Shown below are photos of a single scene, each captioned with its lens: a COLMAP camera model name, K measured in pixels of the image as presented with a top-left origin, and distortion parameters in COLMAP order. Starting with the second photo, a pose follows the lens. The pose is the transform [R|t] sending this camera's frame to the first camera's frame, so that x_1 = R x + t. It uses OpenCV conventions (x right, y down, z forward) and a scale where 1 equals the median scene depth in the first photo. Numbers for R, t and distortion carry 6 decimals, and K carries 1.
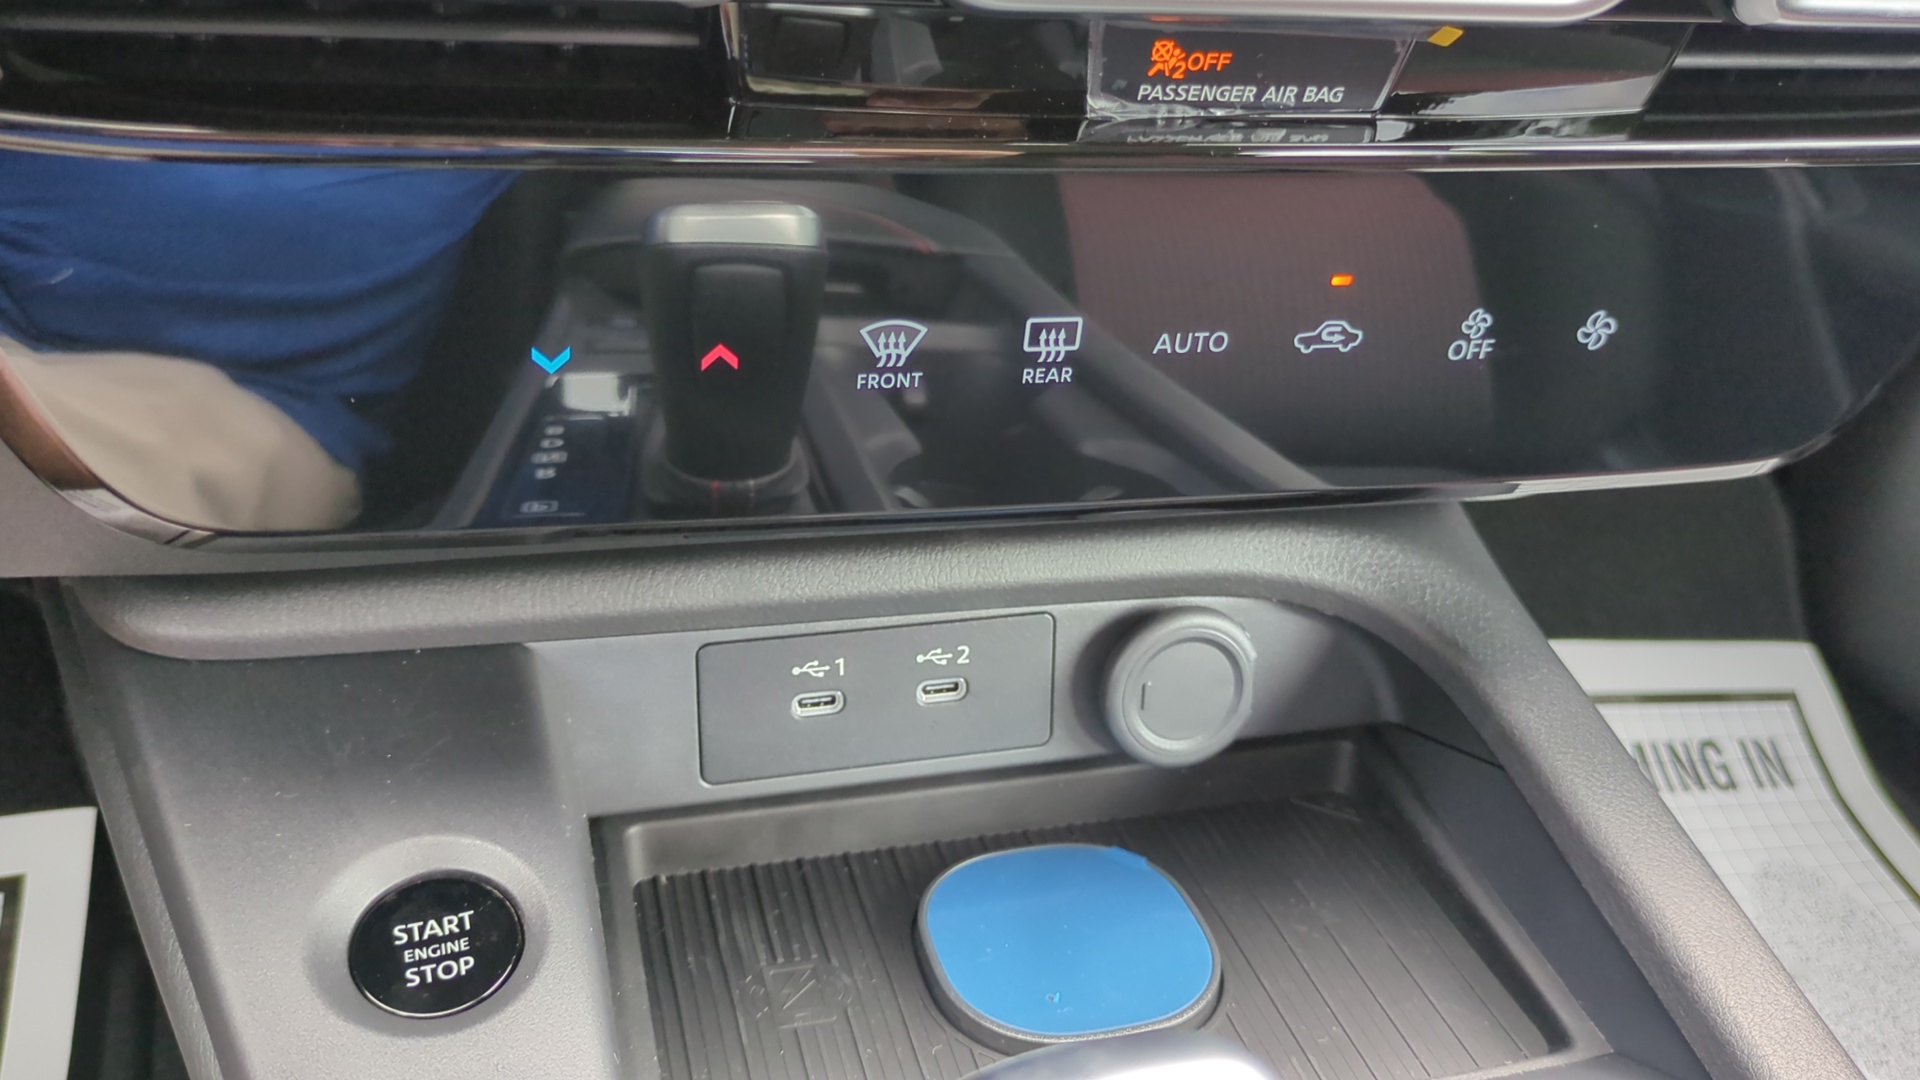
lens RADIAL K [[1676.7, 0, 960.7], [0, 1676.7, 535.1], [0, 0, 1]] dist [0.009403, -0.002210]
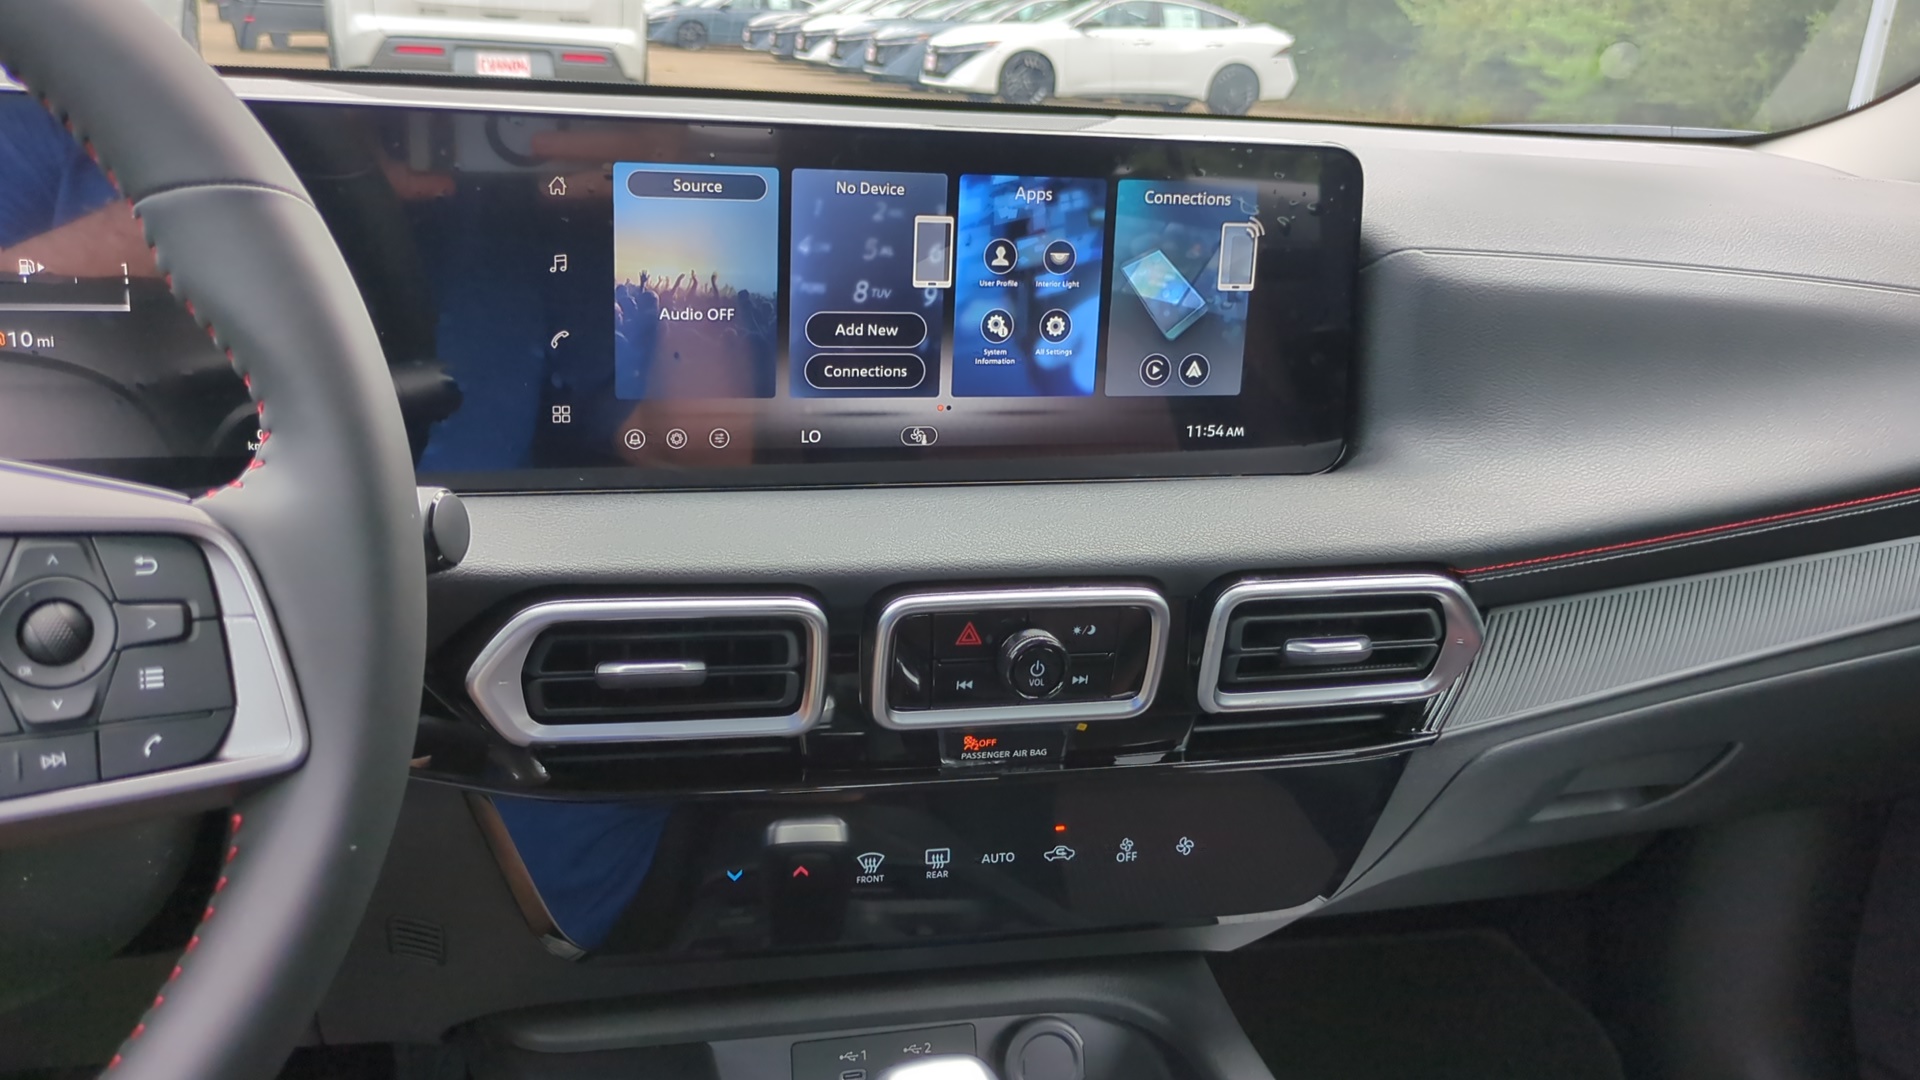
lens RADIAL K [[1675.7, 0, 952.9], [0, 1675.7, 517.1], [0, 0, 1]] dist [0.034000, -0.008881]
pose [[0.996700, -0.074390, -0.032471, 0.165197], [0.054821, 0.911975, -0.406567, 0.360180], [0.059857, 0.403446, 0.913044, -1.207972]]
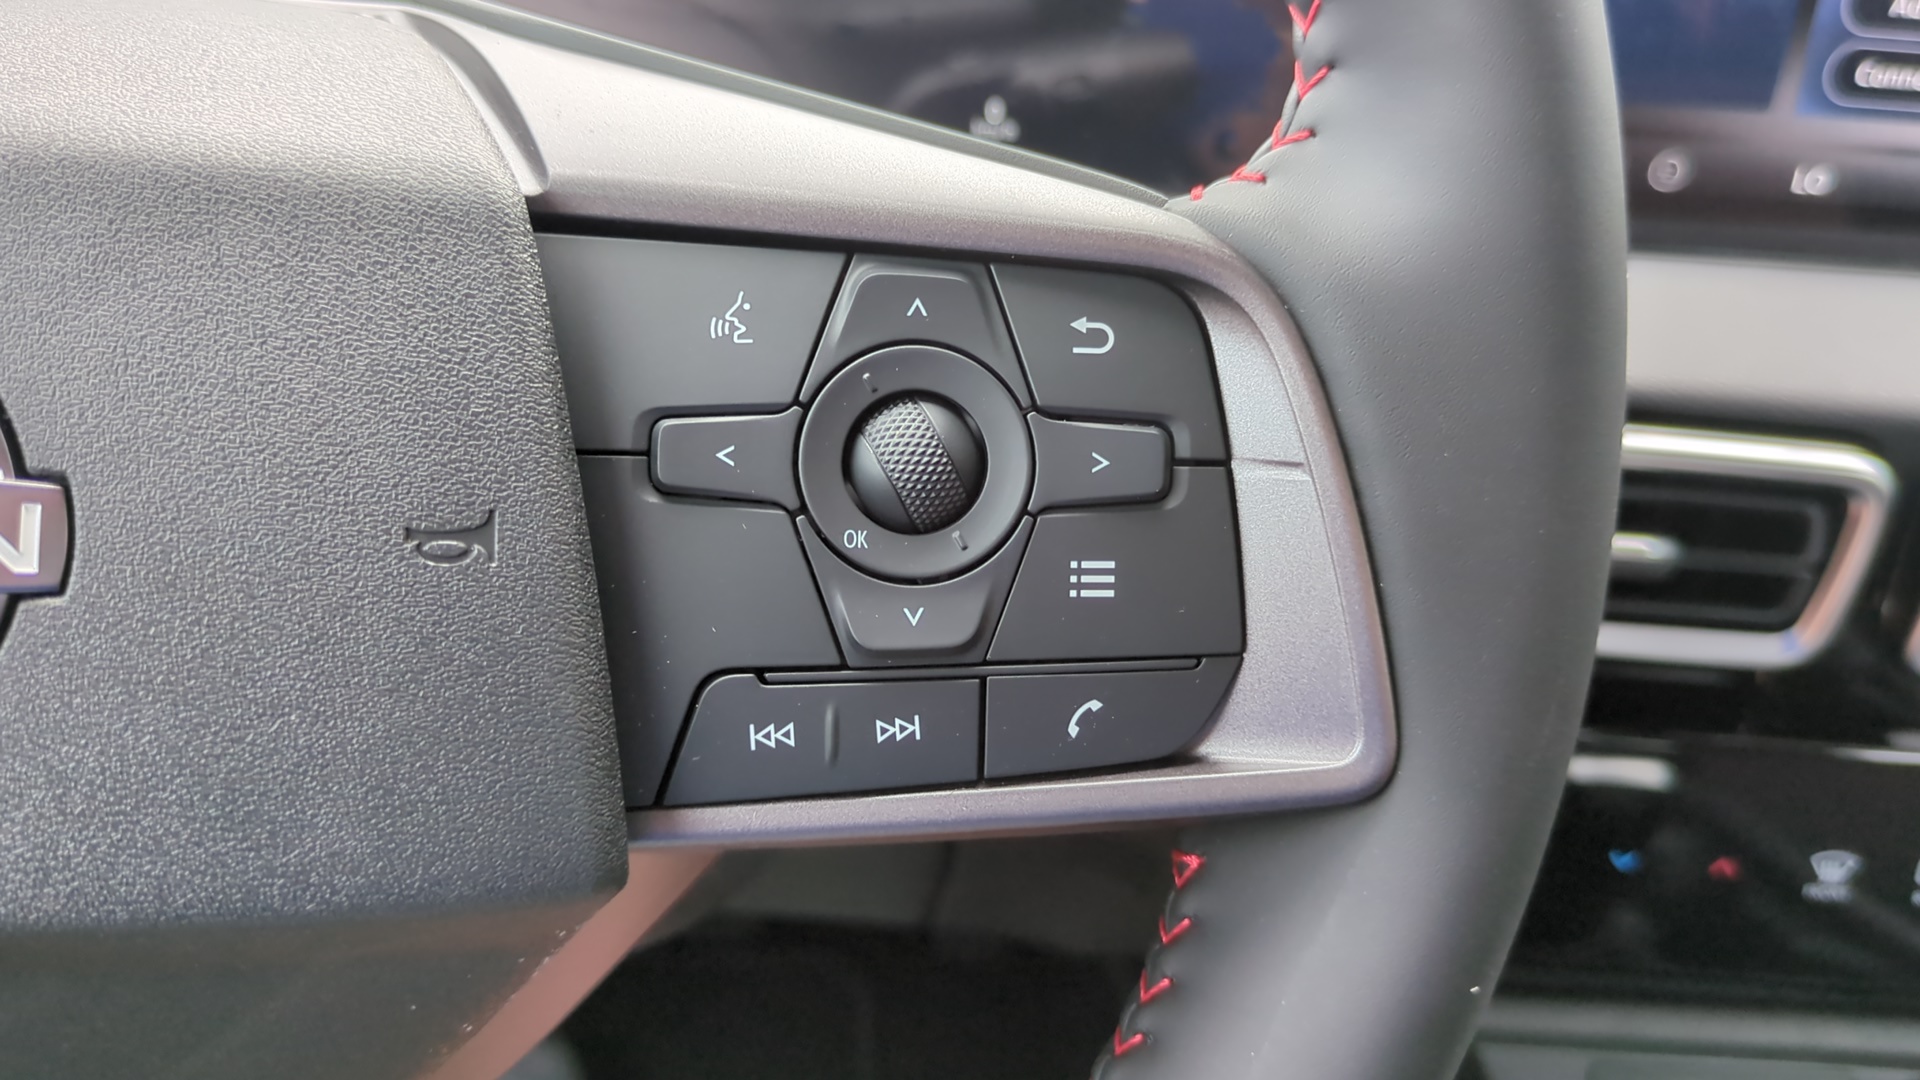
lens RADIAL K [[1676.7, 0, 960.7], [0, 1676.7, 535.1], [0, 0, 1]] dist [0.009403, -0.002210]
pose [[0.963506, 0.048853, -0.263192, -0.357877], [-0.118796, 0.959119, -0.256862, 0.073679], [0.239884, 0.278754, 0.929920, -0.621330]]
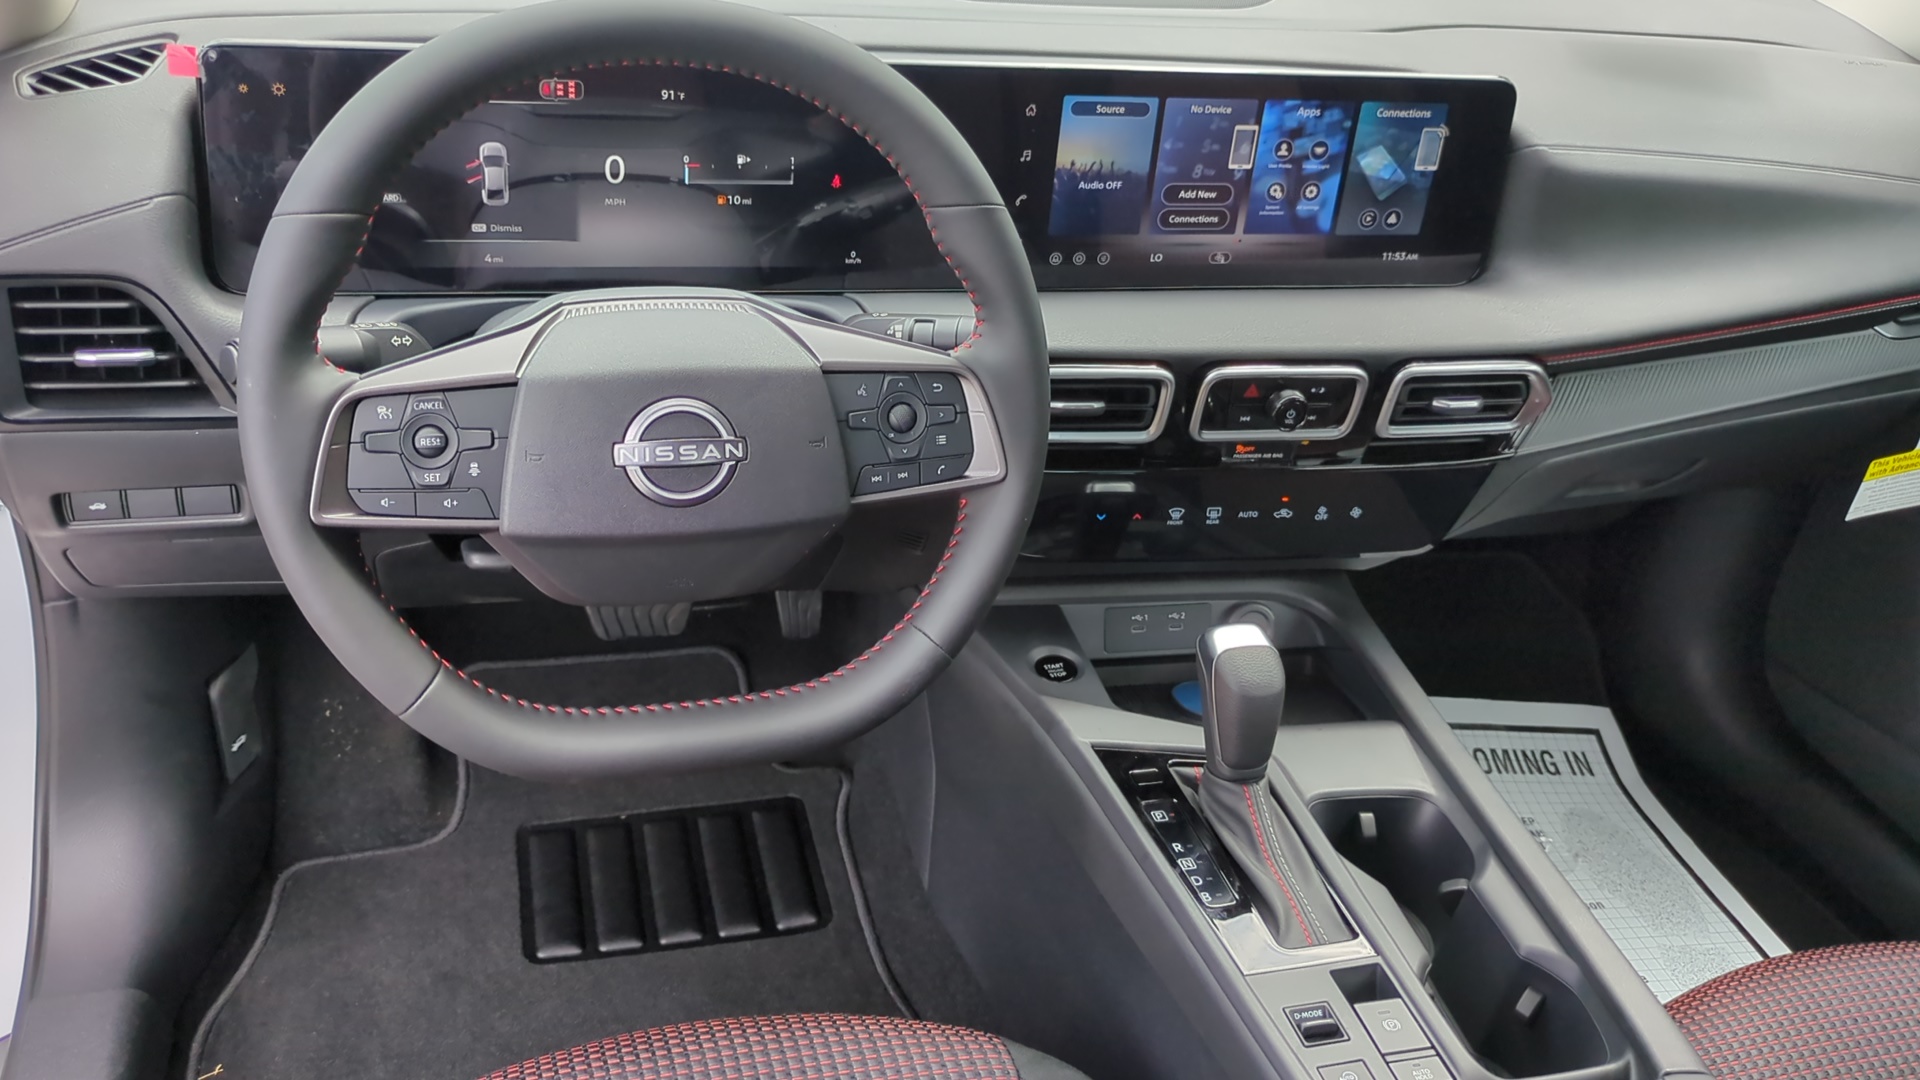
lens RADIAL K [[1676.7, 0, 960.7], [0, 1676.7, 535.1], [0, 0, 1]] dist [0.009403, -0.002210]
pose [[0.997914, -0.004881, -0.064378, -0.260894], [-0.005092, 0.988082, -0.153846, 0.497330], [0.064362, 0.153853, 0.985995, -2.685419]]
